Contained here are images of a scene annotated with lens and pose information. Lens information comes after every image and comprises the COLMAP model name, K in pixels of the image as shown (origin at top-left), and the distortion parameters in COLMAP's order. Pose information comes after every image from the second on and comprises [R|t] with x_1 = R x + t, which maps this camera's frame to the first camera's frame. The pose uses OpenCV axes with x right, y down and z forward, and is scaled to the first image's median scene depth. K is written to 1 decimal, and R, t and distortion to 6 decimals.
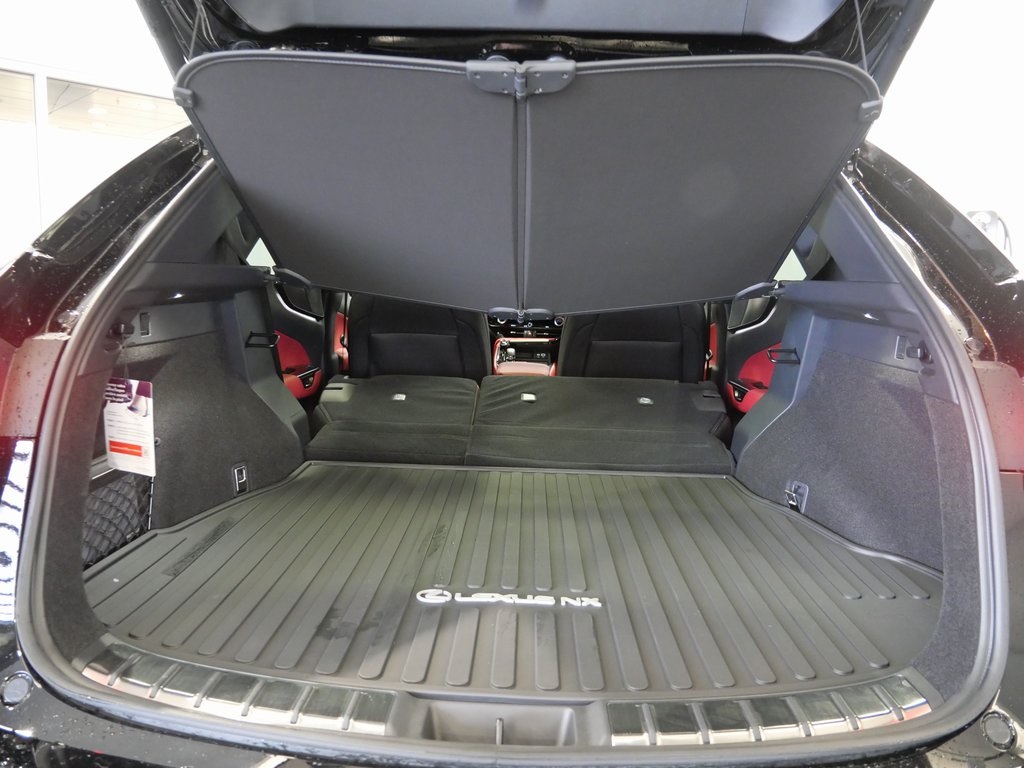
lens RADIAL K [[739.7, 0, 512.7], [0, 739.7, 383.4], [0, 0, 1]] dist [-0.043858, 0.018670]
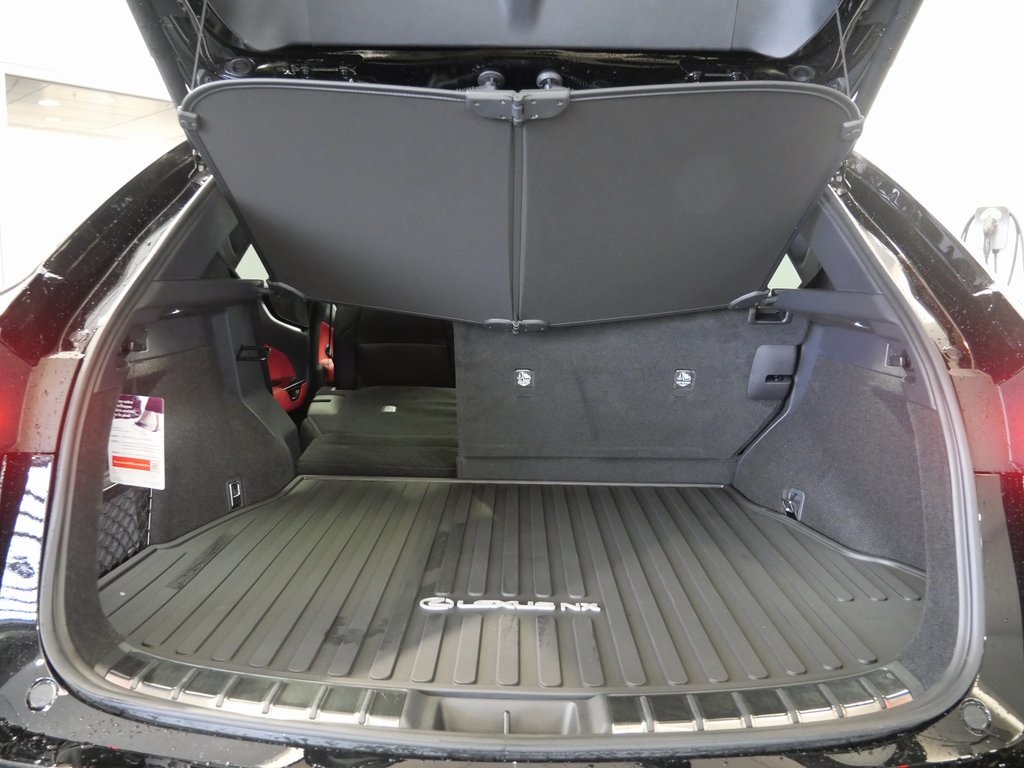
lens RADIAL K [[789.2, 0, 512.1], [0, 789.2, 384.9], [0, 0, 1]] dist [-0.017266, -0.008777]
pose [[0.999838, -0.011565, 0.013789, -0.015395], [0.011696, 0.999886, -0.009497, -0.003990], [-0.013678, 0.009657, 0.999860, -0.110125]]
